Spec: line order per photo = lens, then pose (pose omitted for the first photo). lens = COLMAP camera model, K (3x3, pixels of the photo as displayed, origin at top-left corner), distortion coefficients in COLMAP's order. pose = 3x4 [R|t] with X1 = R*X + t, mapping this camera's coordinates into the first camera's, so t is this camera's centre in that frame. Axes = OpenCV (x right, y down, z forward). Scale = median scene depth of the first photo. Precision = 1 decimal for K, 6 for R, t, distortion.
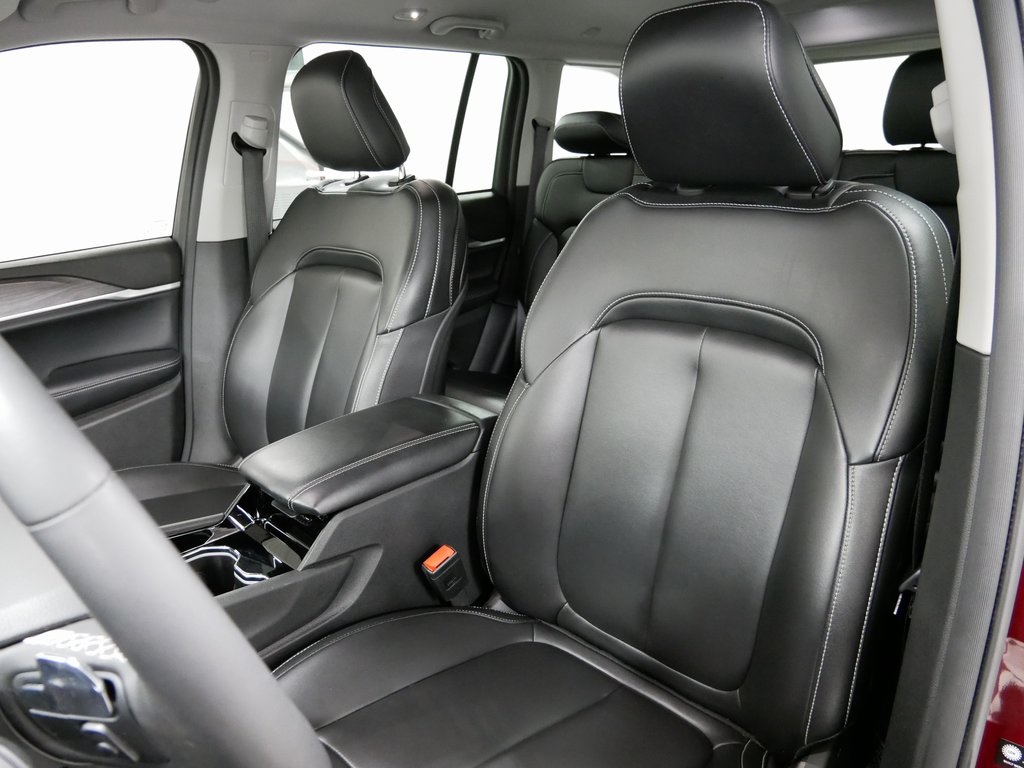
lens RADIAL K [[732.2, 0, 512.0], [0, 732.2, 384.0], [0, 0, 1]] dist [-0.077252, 0.053513]
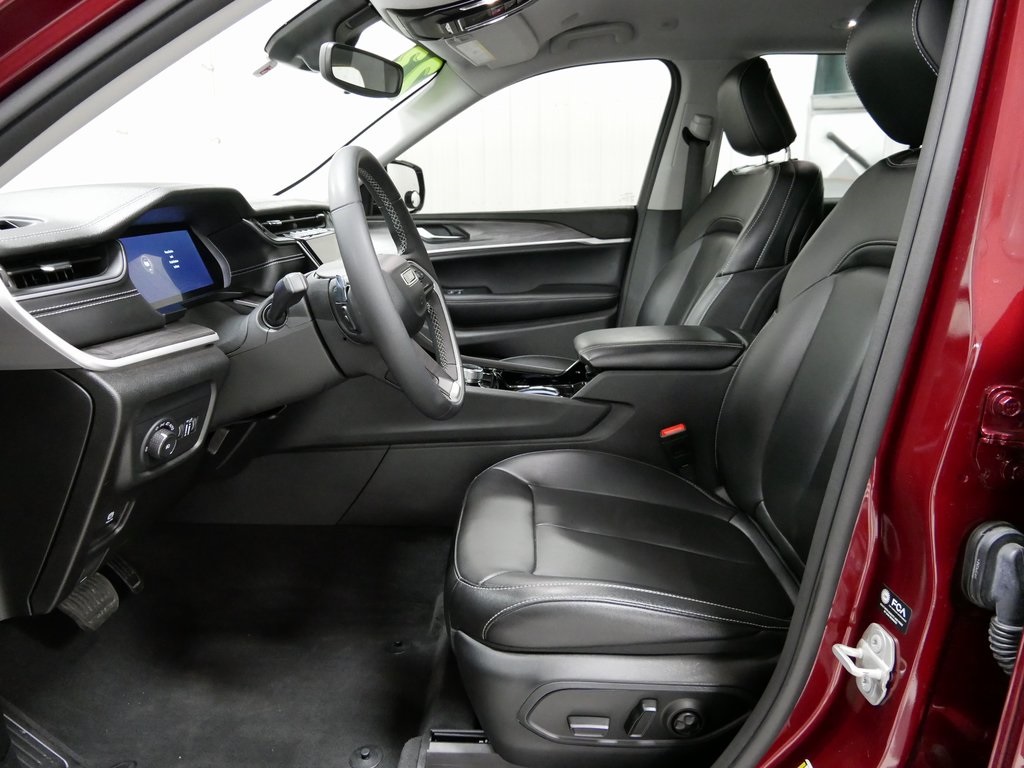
lens RADIAL K [[732.2, 0, 512.0], [0, 732.2, 384.0], [0, 0, 1]] dist [-0.077252, 0.053513]
pose [[0.697397, 0.208027, -0.685830, 0.383181], [-0.237350, 0.969985, 0.052865, 0.104883], [0.676242, 0.125914, 0.725839, -0.102118]]
